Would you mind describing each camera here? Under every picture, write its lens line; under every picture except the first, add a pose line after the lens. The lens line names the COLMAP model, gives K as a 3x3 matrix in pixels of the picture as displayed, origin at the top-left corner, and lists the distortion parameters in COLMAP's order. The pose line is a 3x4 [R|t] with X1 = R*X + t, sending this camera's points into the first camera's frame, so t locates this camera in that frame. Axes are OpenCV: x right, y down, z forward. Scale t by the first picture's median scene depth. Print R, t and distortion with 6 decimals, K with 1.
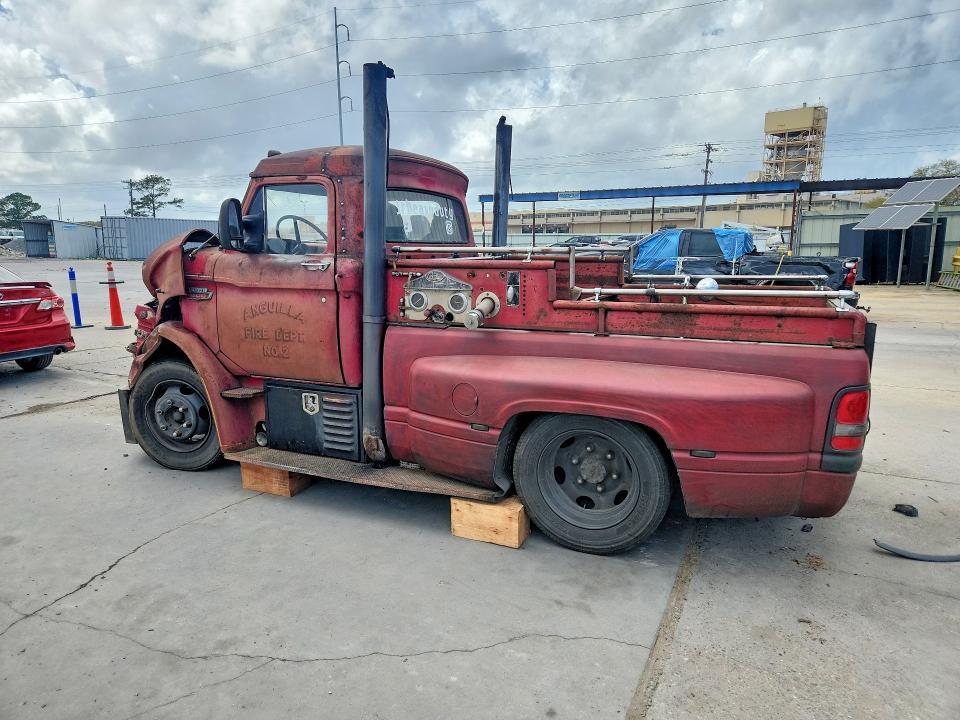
lens RADIAL K [[619.9, 0, 480.0], [0, 619.9, 360.0], [0, 0, 1]] dist [0.076485, -0.065312]
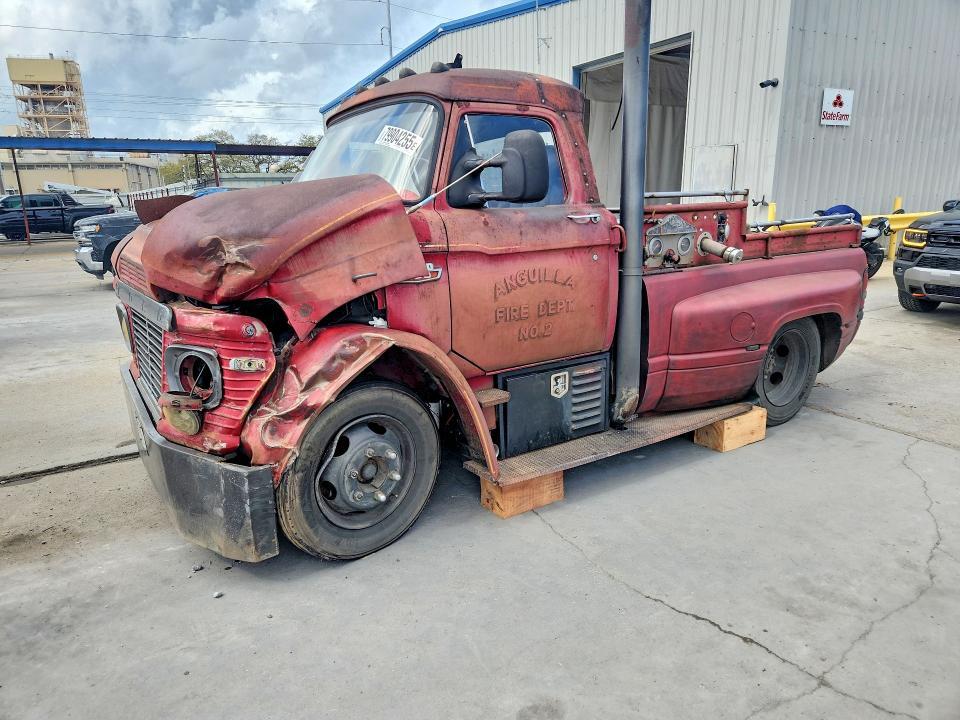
lens RADIAL K [[619.9, 0, 480.0], [0, 619.9, 360.0], [0, 0, 1]] dist [0.076485, -0.065312]
pose [[0.568474, -0.220328, 0.792649, -1.048974], [0.175966, 0.973738, 0.144464, -0.109507], [-0.803662, 0.057355, 0.592315, 0.617556]]
